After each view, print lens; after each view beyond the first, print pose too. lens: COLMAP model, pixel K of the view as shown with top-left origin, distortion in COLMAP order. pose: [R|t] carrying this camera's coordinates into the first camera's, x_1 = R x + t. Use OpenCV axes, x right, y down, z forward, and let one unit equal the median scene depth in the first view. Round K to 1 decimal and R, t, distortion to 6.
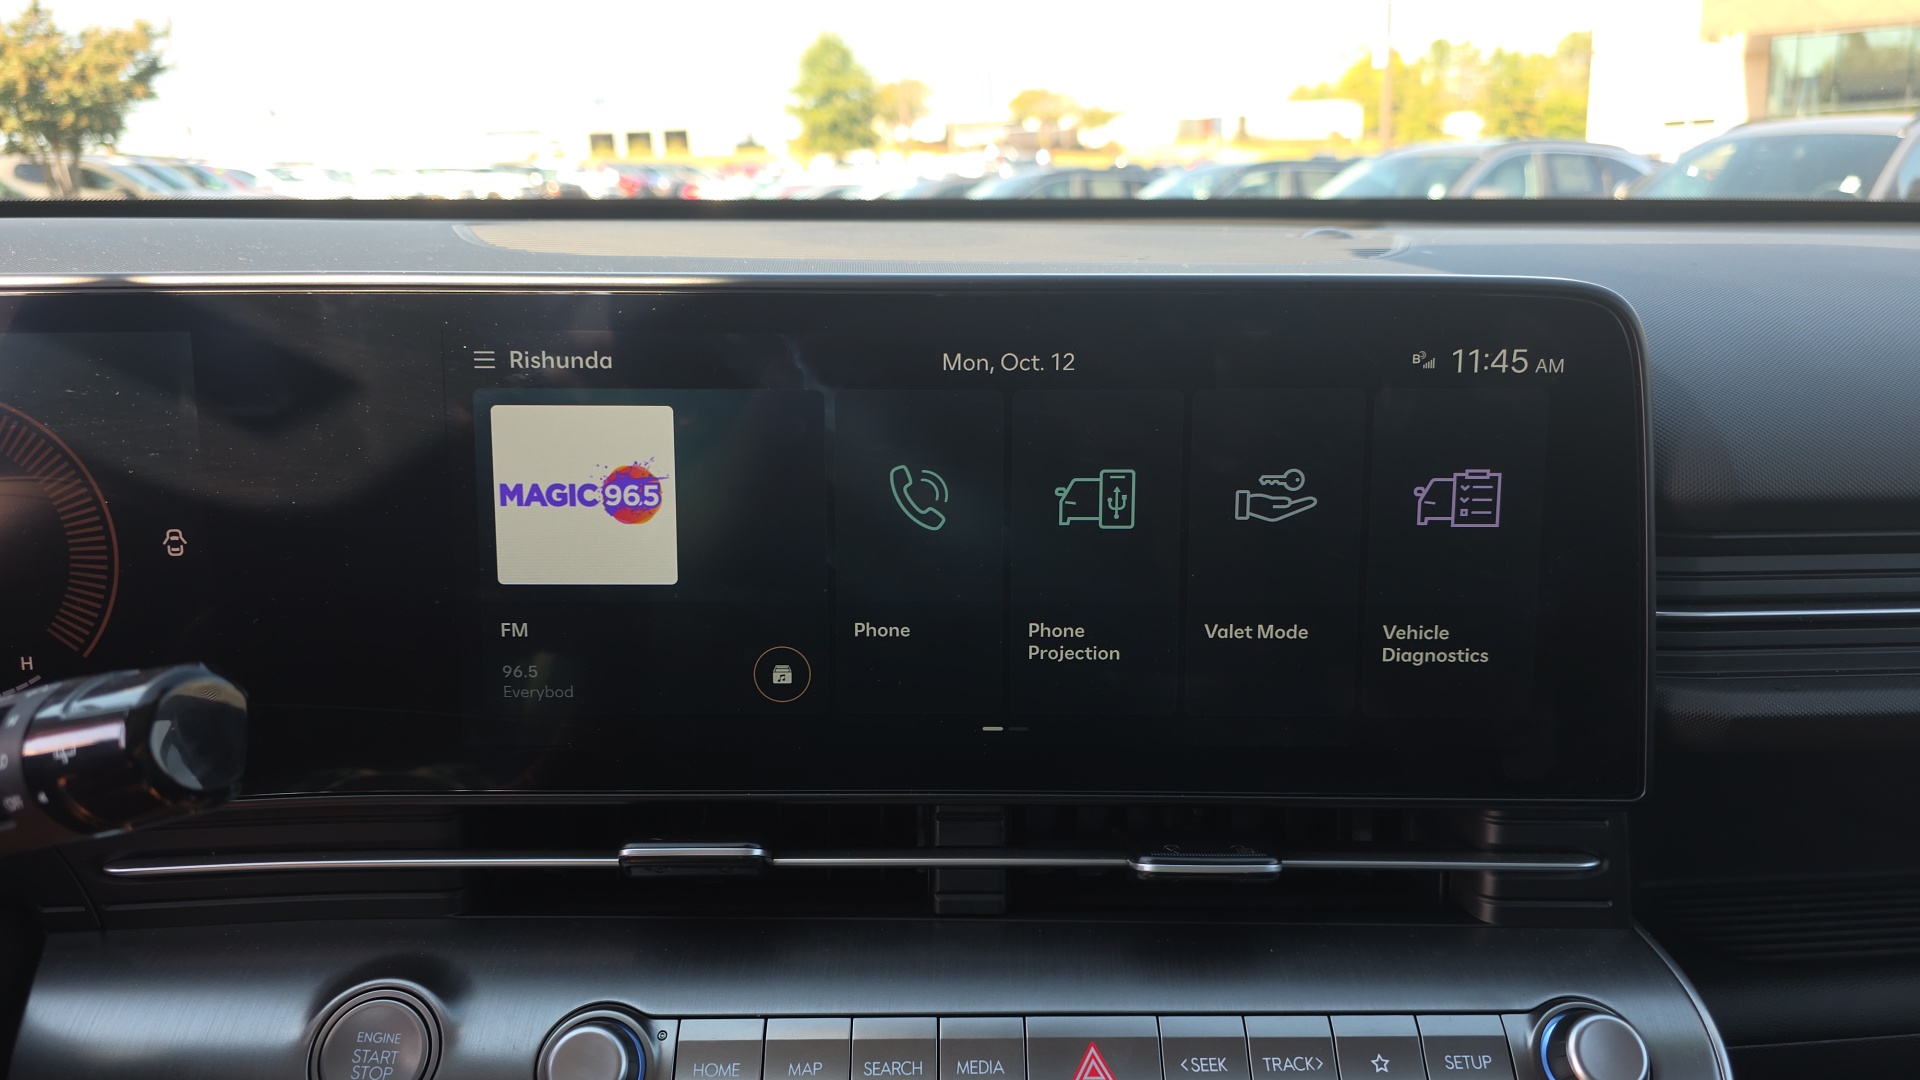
lens RADIAL K [[1370.5, 0, 953.3], [0, 1370.5, 533.4], [0, 0, 1]] dist [0.056375, -0.088736]
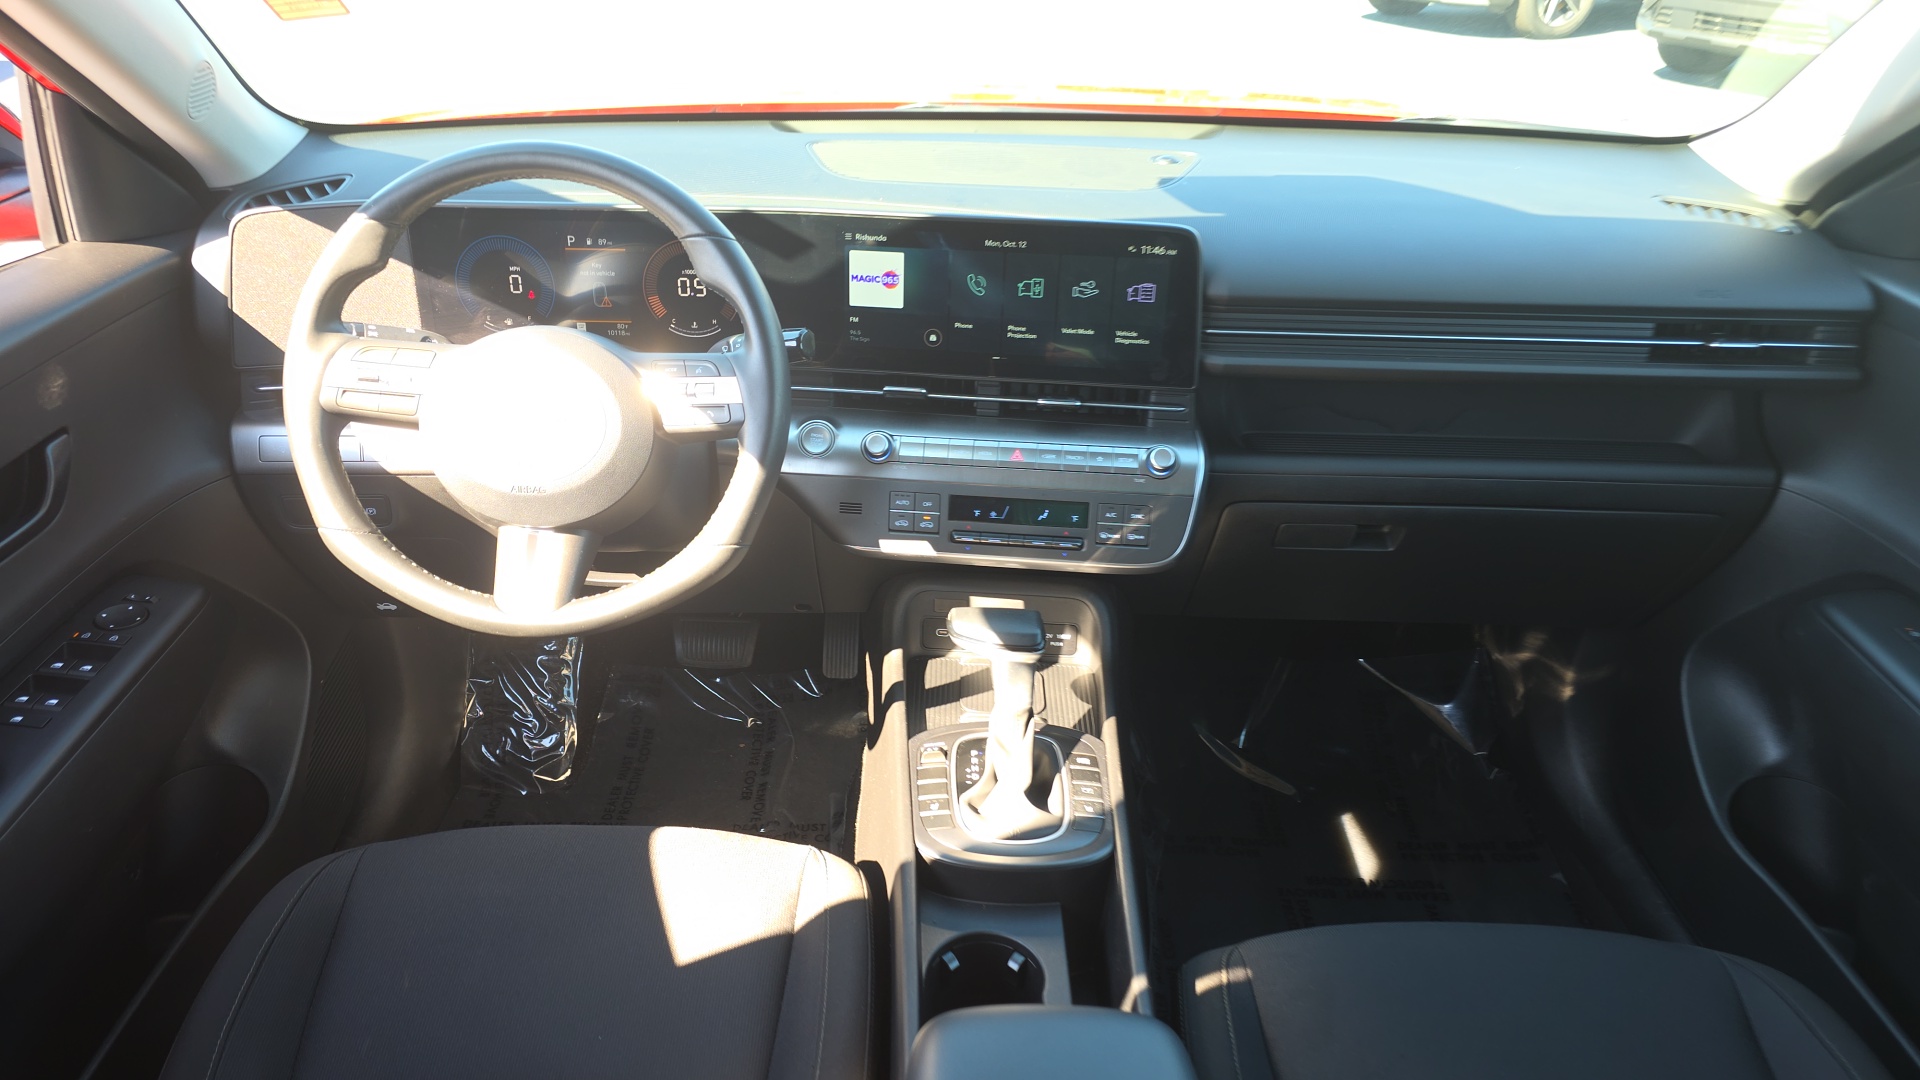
lens RADIAL K [[1308.5, 0, 932.4], [0, 1308.5, 576.1], [0, 0, 1]] dist [0.090730, -0.144801]
pose [[0.992558, 0.069048, -0.100301, 0.233402], [-0.039193, 0.961011, 0.273718, -0.213063], [0.115290, -0.267750, 0.956566, -2.211111]]
